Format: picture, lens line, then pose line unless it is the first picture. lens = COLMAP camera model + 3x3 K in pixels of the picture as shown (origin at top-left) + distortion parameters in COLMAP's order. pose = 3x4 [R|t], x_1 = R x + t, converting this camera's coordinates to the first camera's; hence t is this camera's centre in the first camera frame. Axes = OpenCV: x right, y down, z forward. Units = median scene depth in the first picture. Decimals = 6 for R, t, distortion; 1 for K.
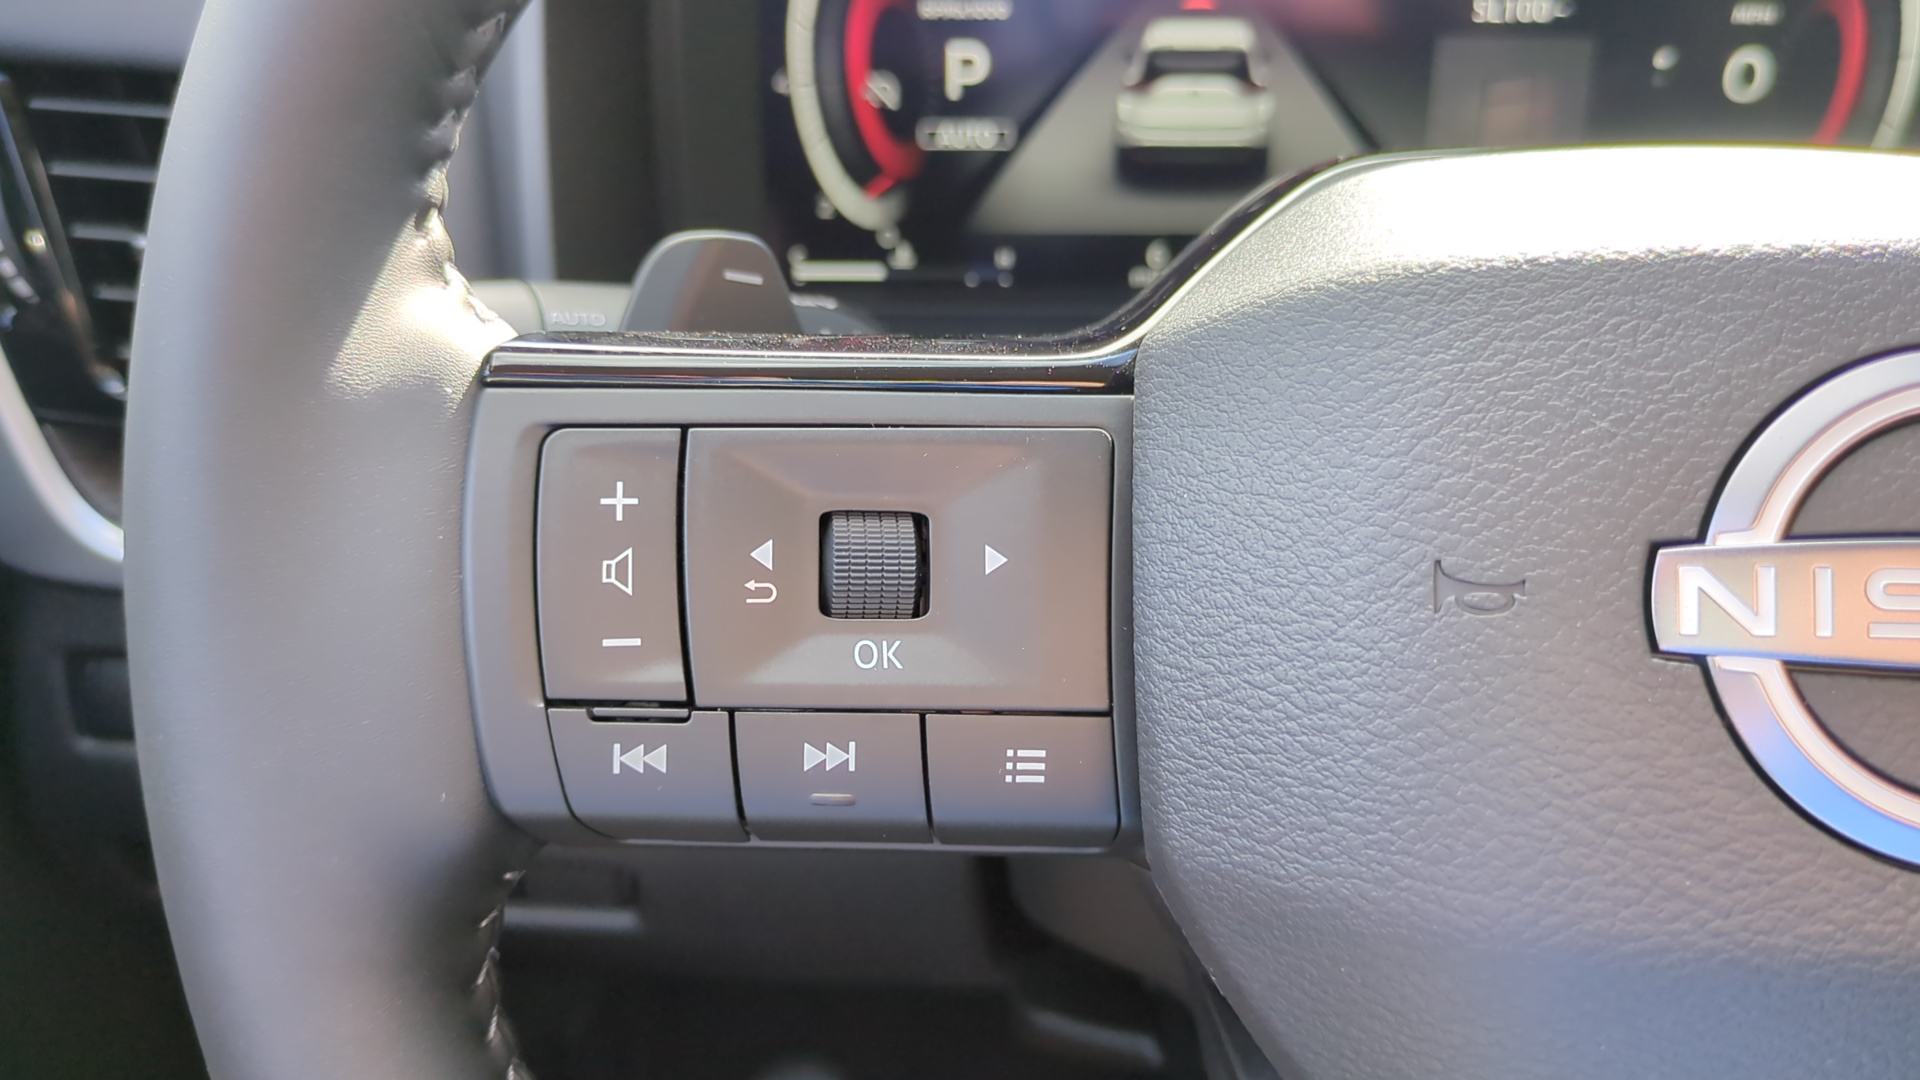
lens RADIAL K [[1648.7, 0, 969.3], [0, 1648.7, 536.1], [0, 0, 1]] dist [0.002421, -0.003710]
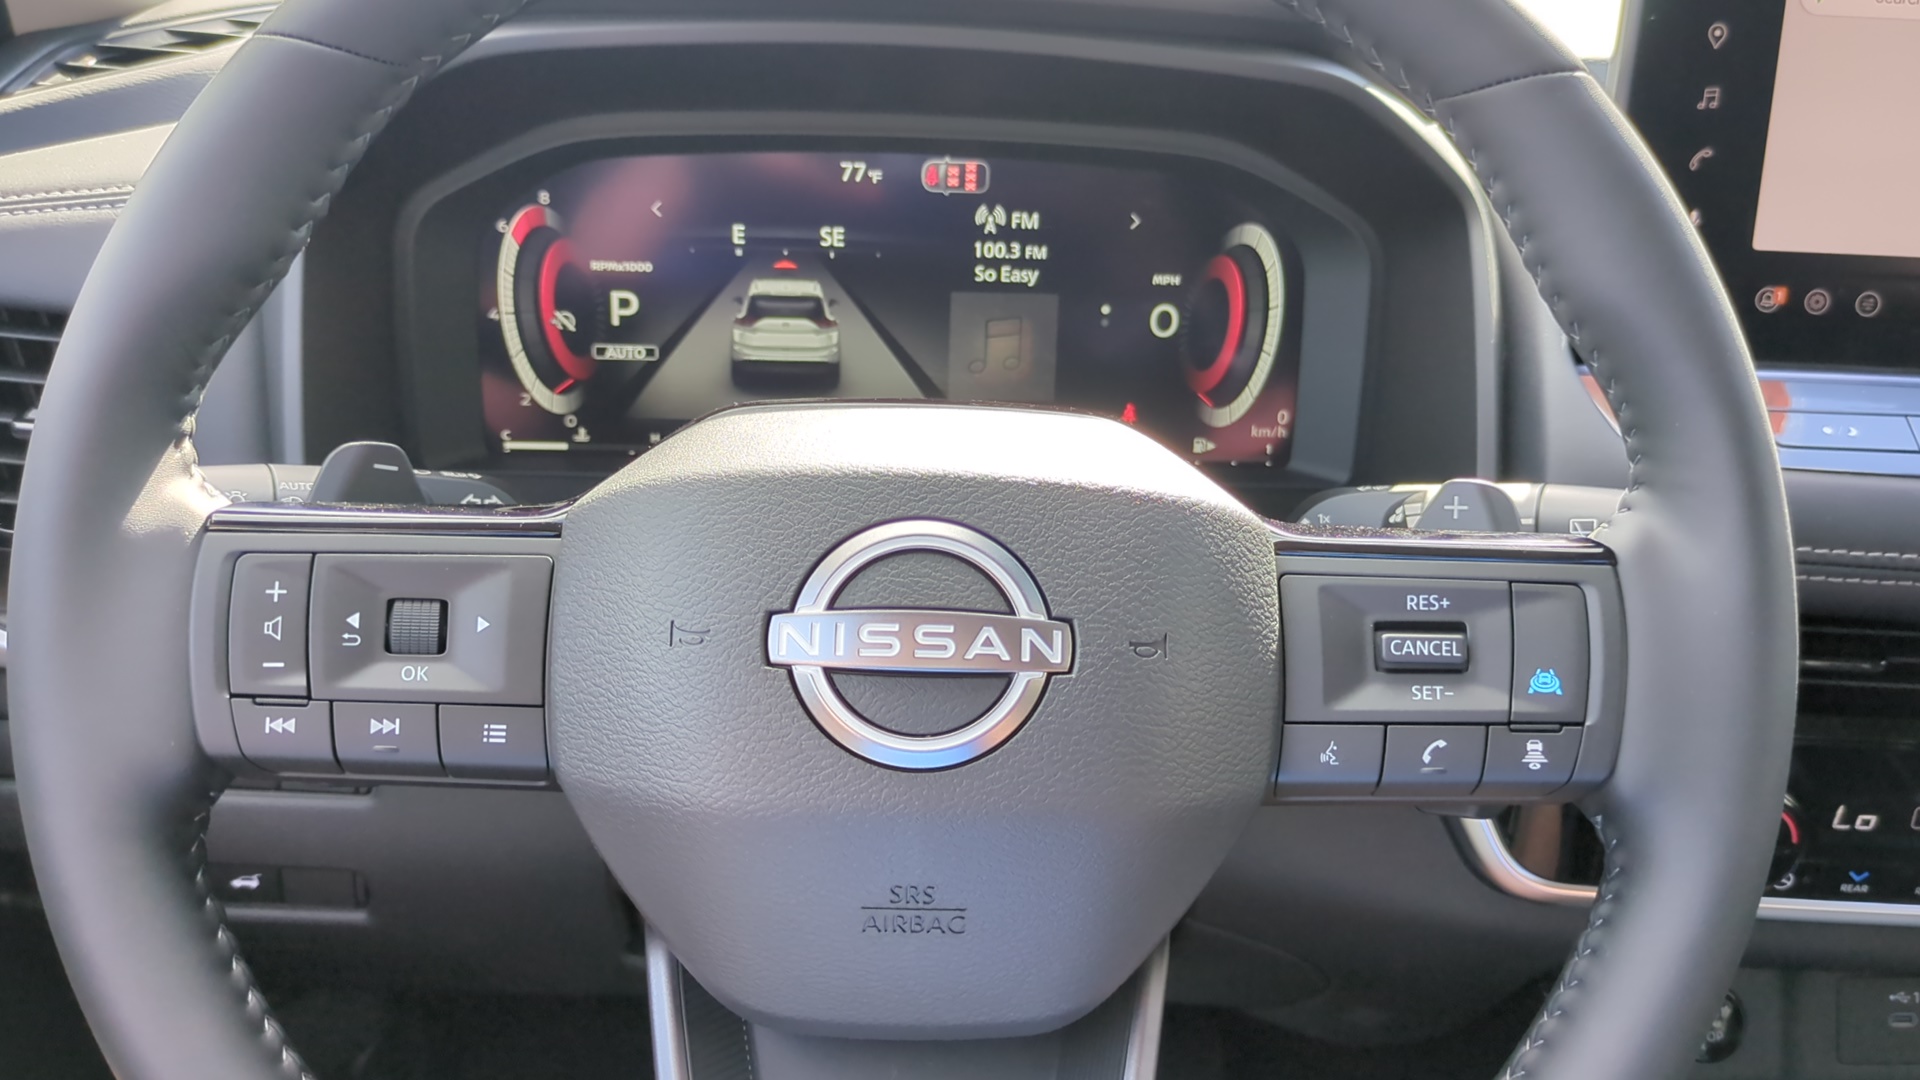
lens RADIAL K [[1651.3, 0, 957.9], [0, 1651.3, 532.0], [0, 0, 1]] dist [0.041240, -0.061836]
pose [[0.998191, 0.008874, 0.059466, 0.451167], [-0.003872, 0.996483, -0.083710, 0.066425], [-0.060000, 0.083328, 0.994714, -0.947267]]
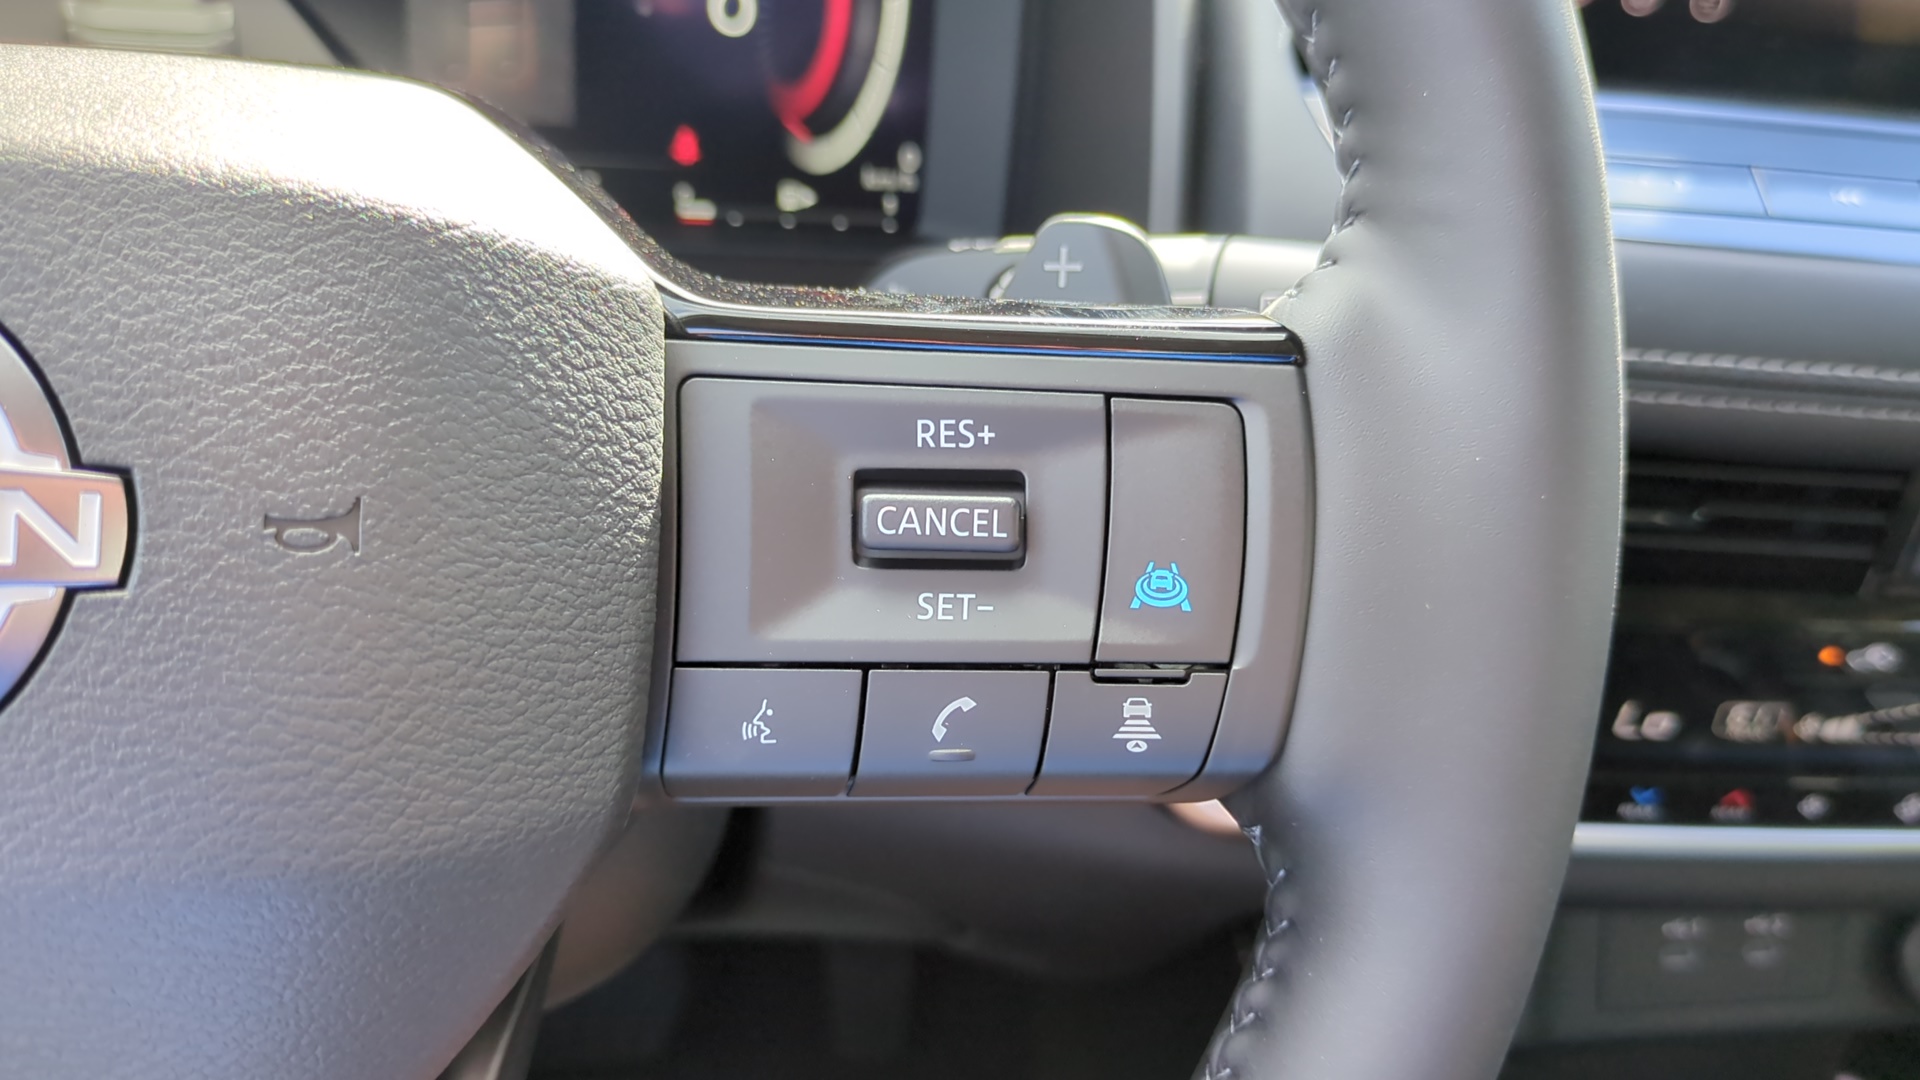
lens RADIAL K [[1661.5, 0, 960.0], [0, 1661.5, 540.0], [0, 0, 1]] dist [0.004996, -0.061145]
pose [[0.983356, 0.000748, 0.181690, 0.940699], [-0.006766, 0.999449, 0.032509, 0.015741], [-0.181566, -0.033198, 0.982818, -0.032755]]
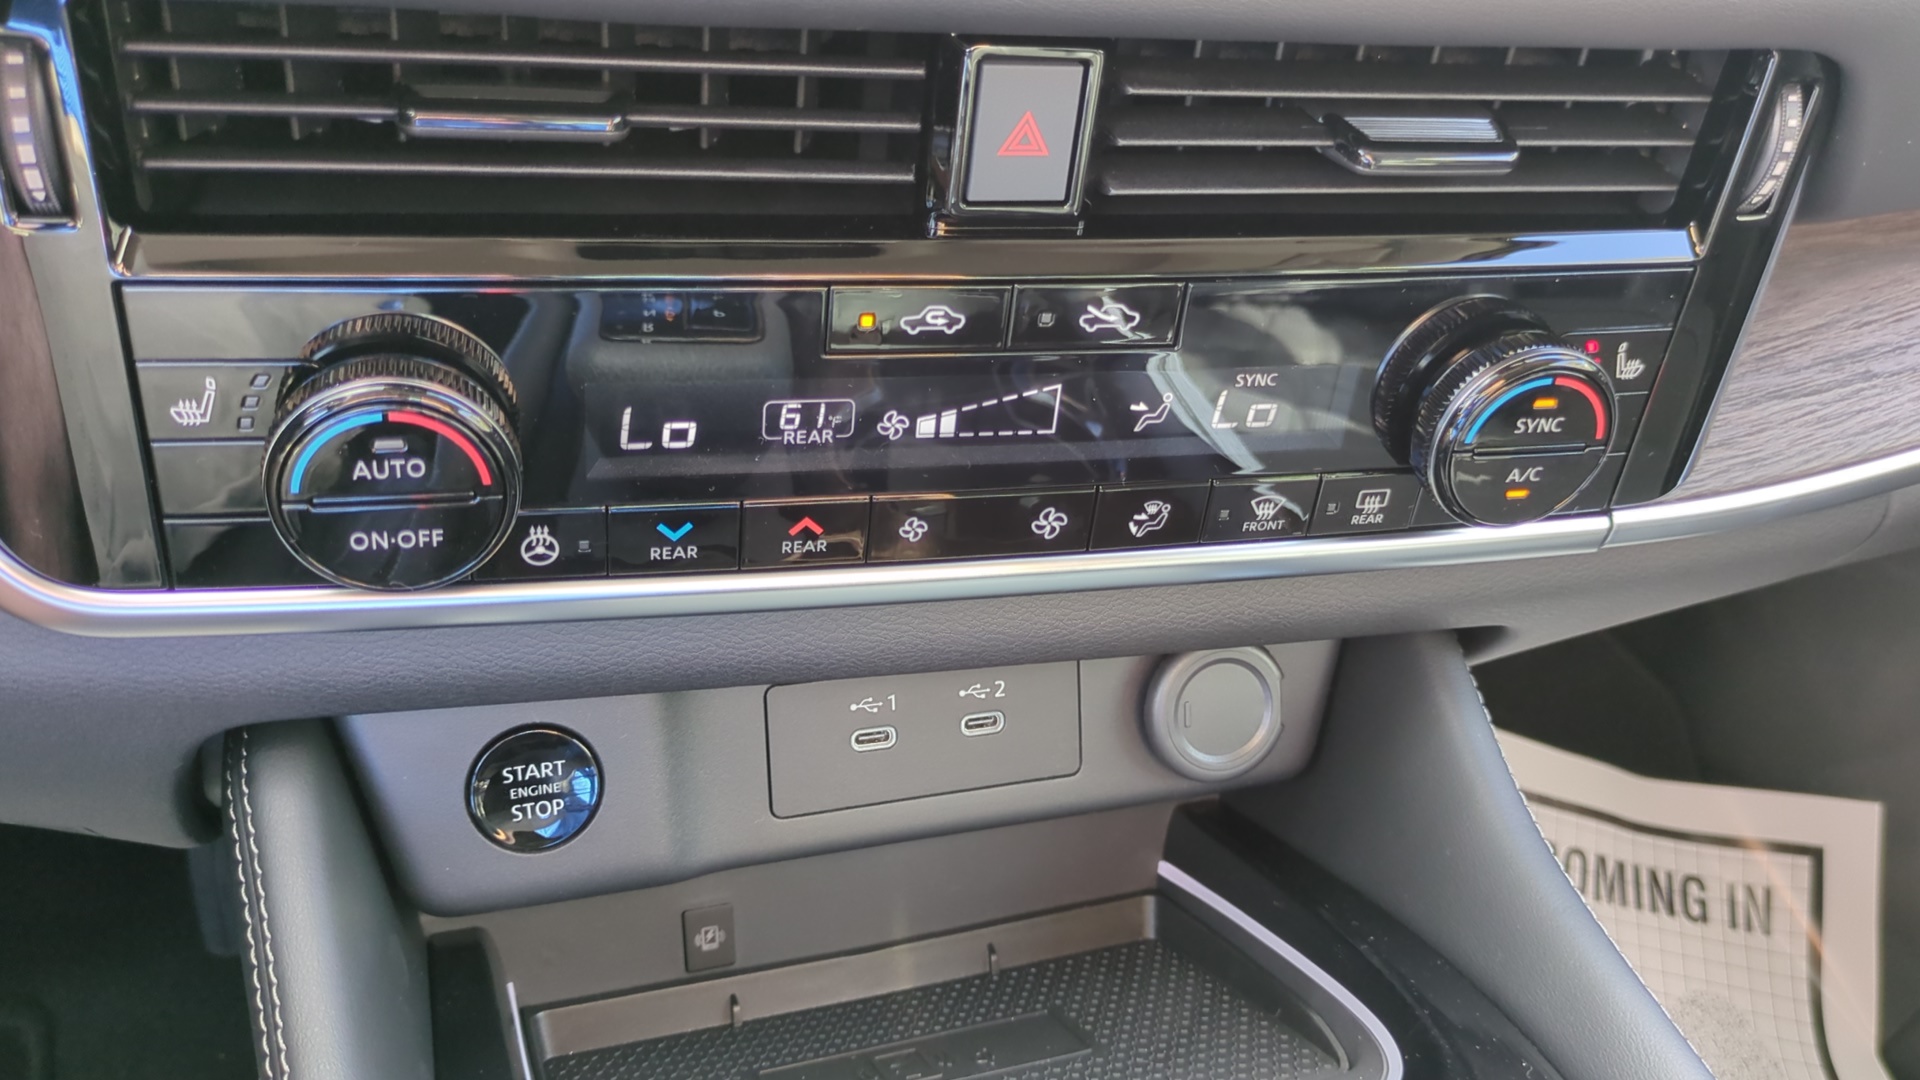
lens RADIAL K [[1651.3, 0, 957.9], [0, 1651.3, 532.0], [0, 0, 1]] dist [0.041240, -0.061836]
pose [[0.943978, -0.092320, 0.316831, 1.996322], [0.057796, 0.991484, 0.116704, 0.249607], [-0.324906, -0.091854, 0.941275, 0.321306]]
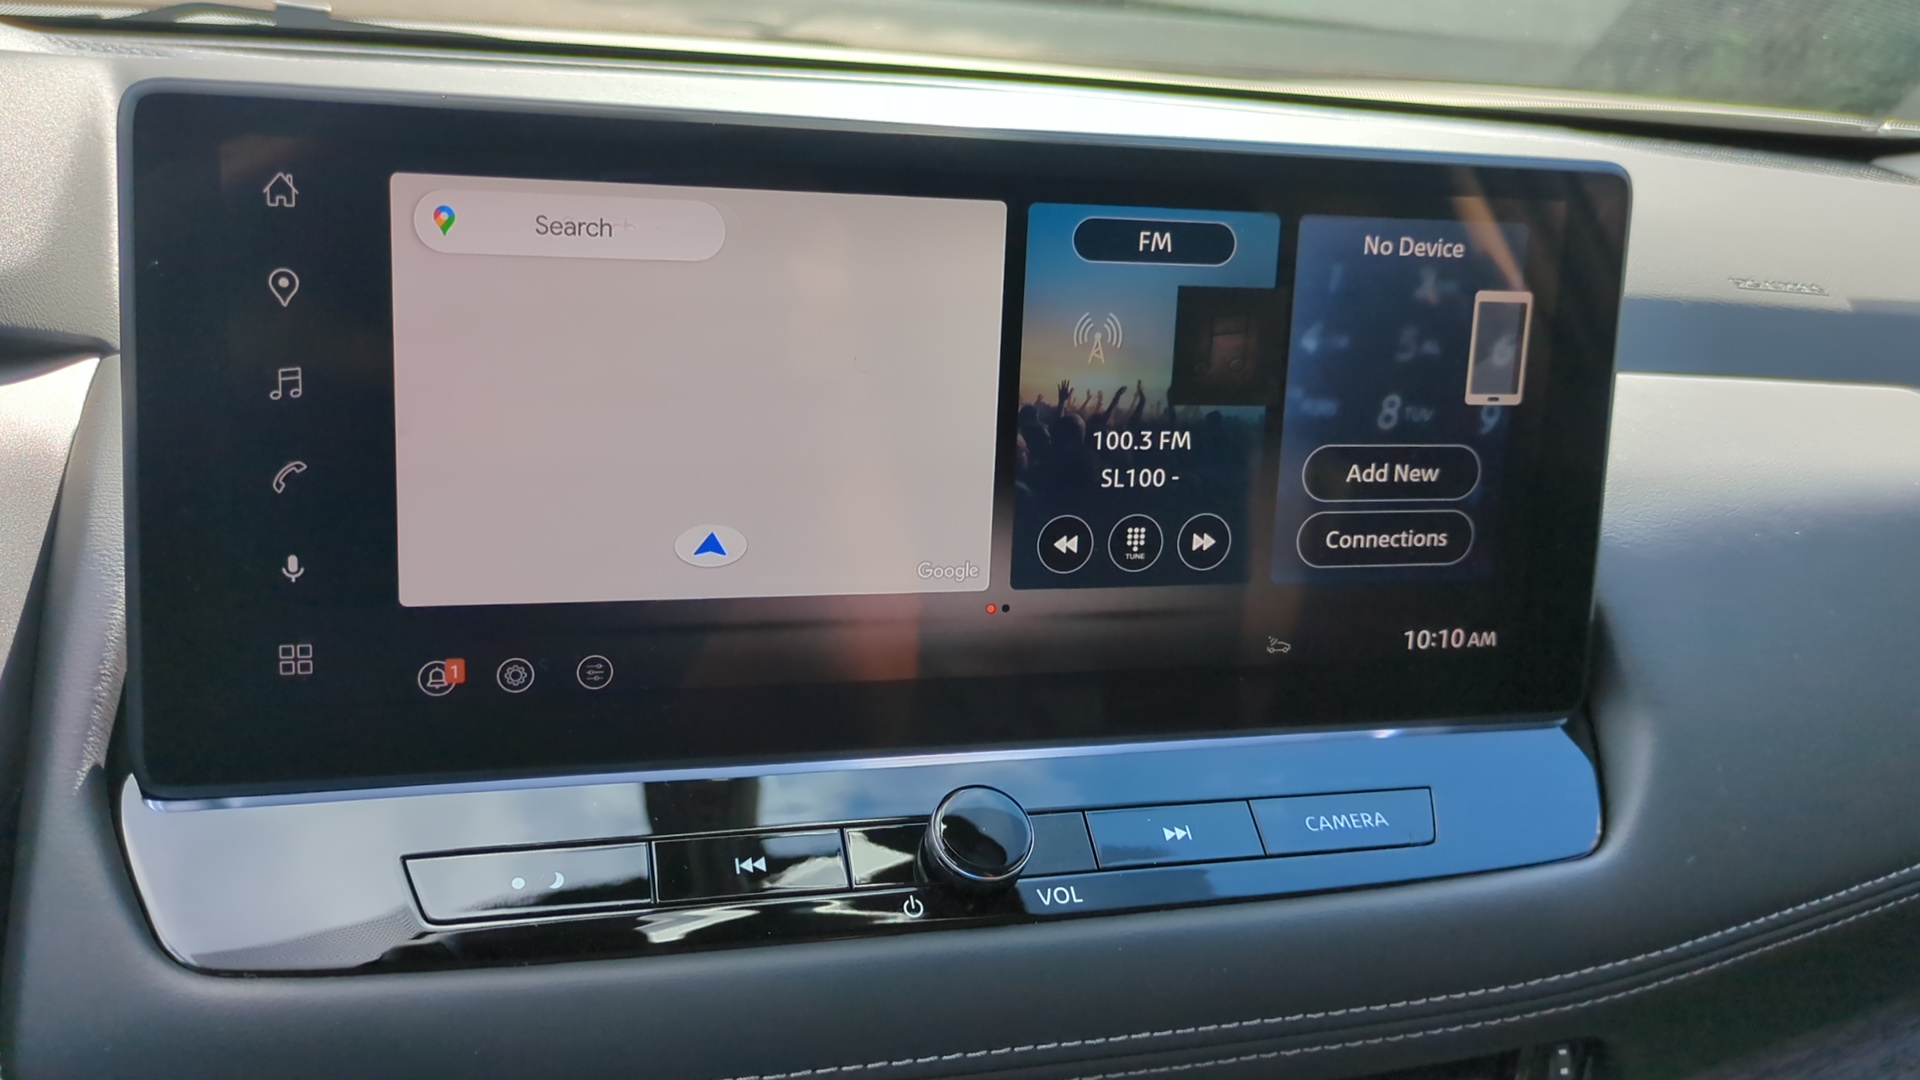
lens RADIAL K [[1651.3, 0, 957.9], [0, 1651.3, 532.0], [0, 0, 1]] dist [0.041240, -0.061836]
pose [[0.936966, -0.047253, 0.346212, 1.912714], [0.082515, 0.992713, -0.087821, -0.524988], [-0.339539, 0.110853, 0.934037, -0.179401]]
